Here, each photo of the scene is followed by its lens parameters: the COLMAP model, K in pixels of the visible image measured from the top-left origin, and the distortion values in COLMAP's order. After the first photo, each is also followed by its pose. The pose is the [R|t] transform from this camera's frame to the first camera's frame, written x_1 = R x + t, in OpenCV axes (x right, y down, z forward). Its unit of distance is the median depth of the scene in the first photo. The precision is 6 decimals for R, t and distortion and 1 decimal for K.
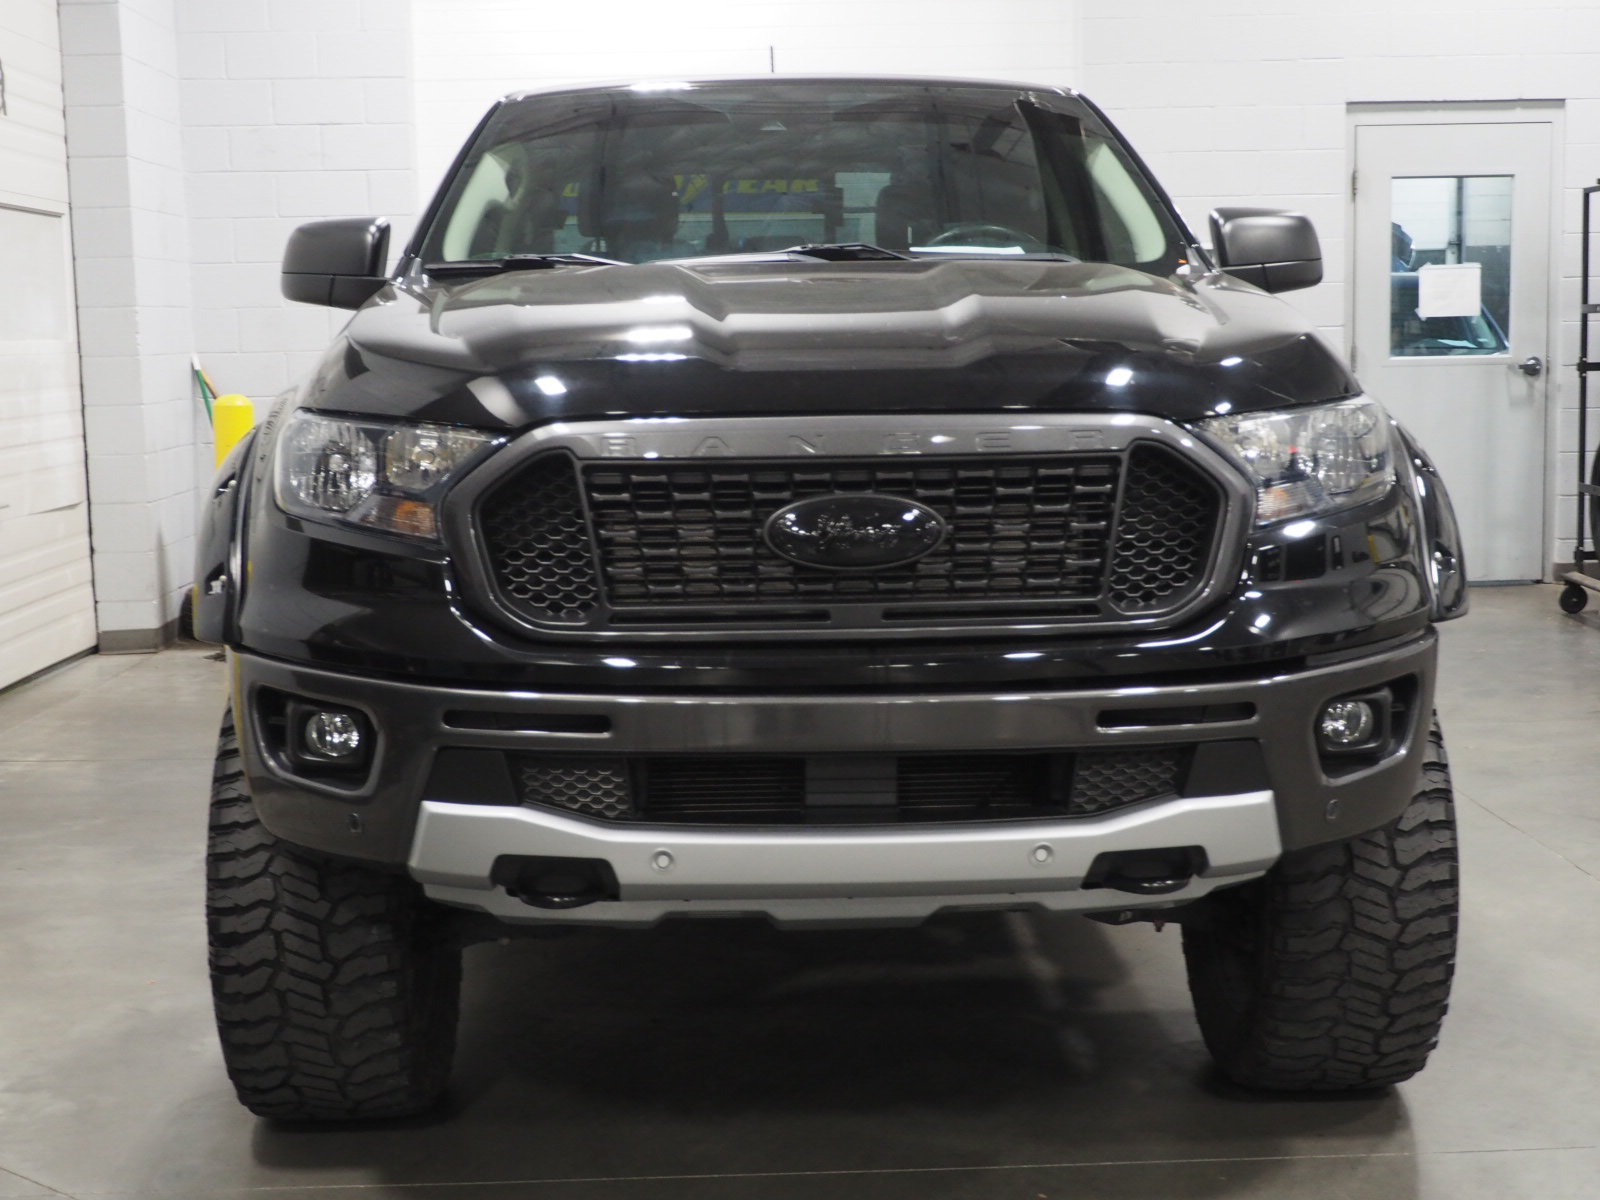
lens RADIAL K [[2202.4, 0, 802.1], [0, 2202.4, 604.0], [0, 0, 1]] dist [-0.026057, 0.000000]
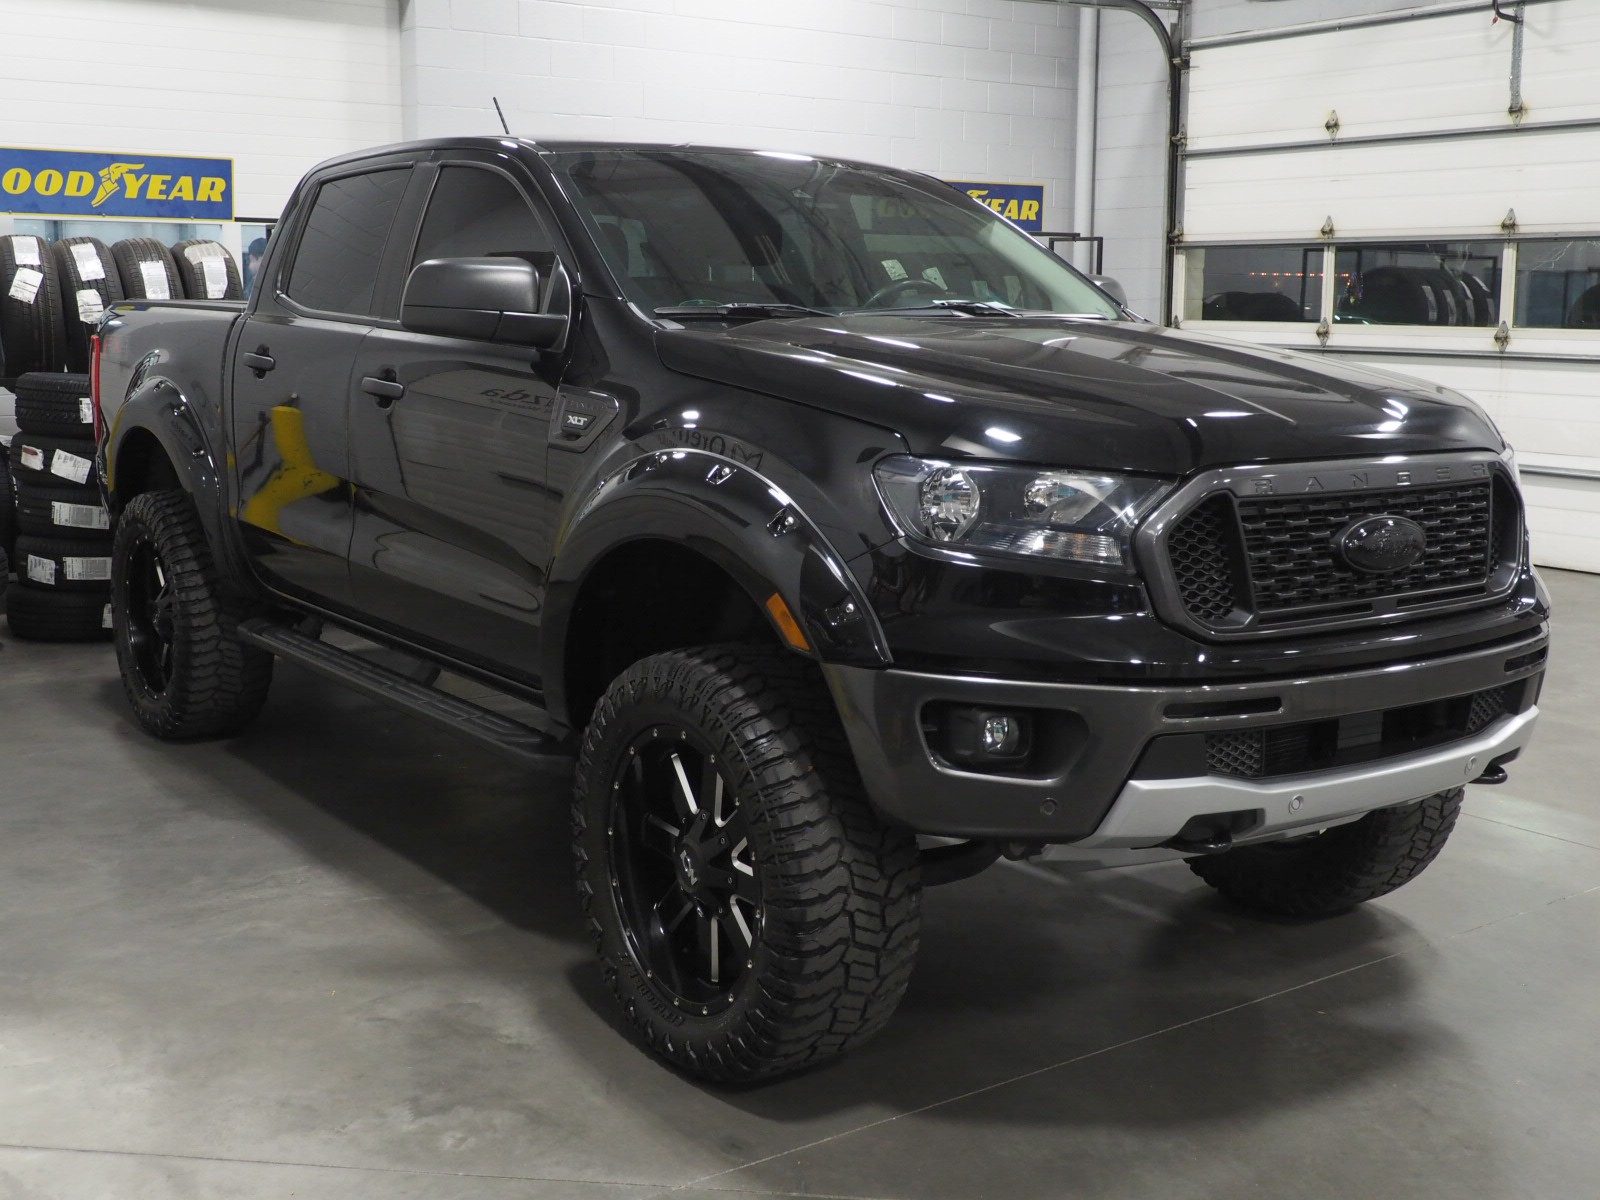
lens RADIAL K [[1814.1, 0, 798.8], [0, 1814.1, 594.2], [0, 0, 1]] dist [-0.040673, 0.000000]
pose [[0.831113, -0.062619, 0.552567, -0.767965], [0.043480, 0.997915, 0.047691, -0.060660], [-0.554402, -0.015611, 0.832103, 0.238968]]
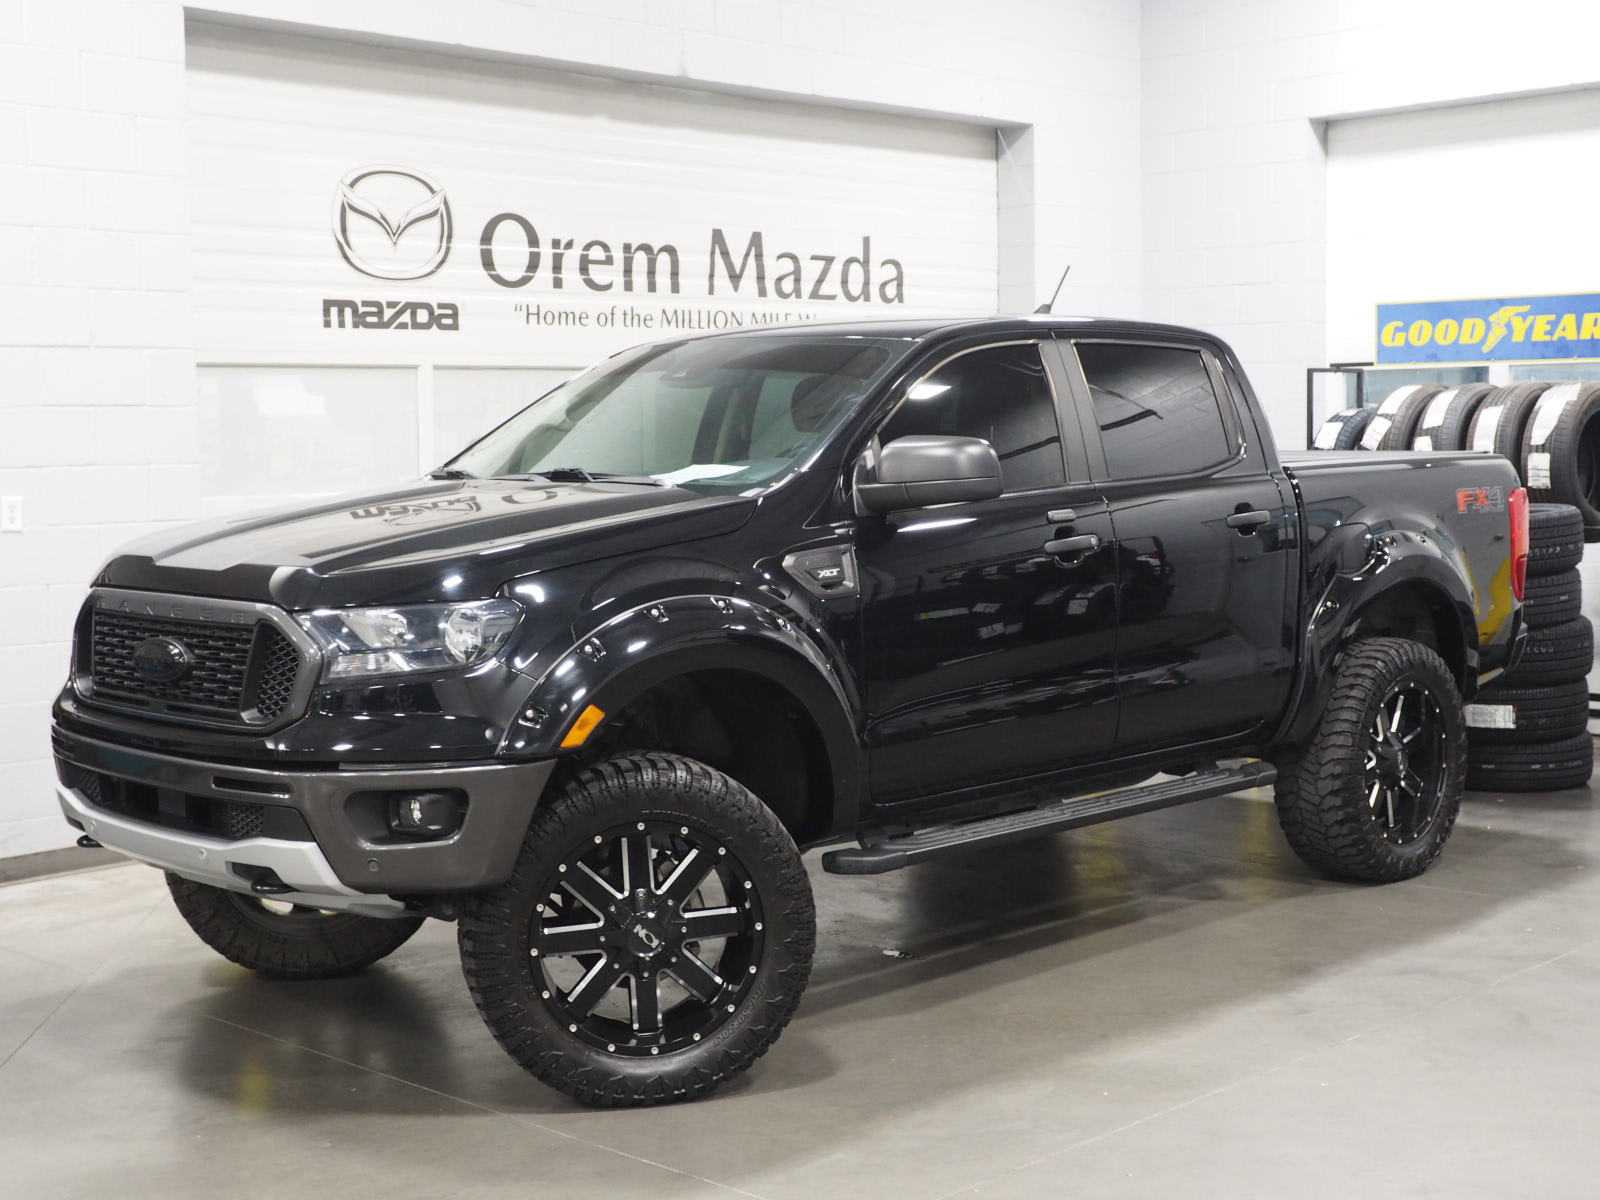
lens RADIAL K [[2202.4, 0, 799.2], [0, 2202.4, 600.5], [0, 0, 1]] dist [-0.026057, 0.000000]
pose [[0.682934, 0.063357, -0.727727, 1.440861], [-0.086920, 0.996202, 0.005161, -0.115796], [0.725290, 0.059729, 0.685848, 0.132973]]
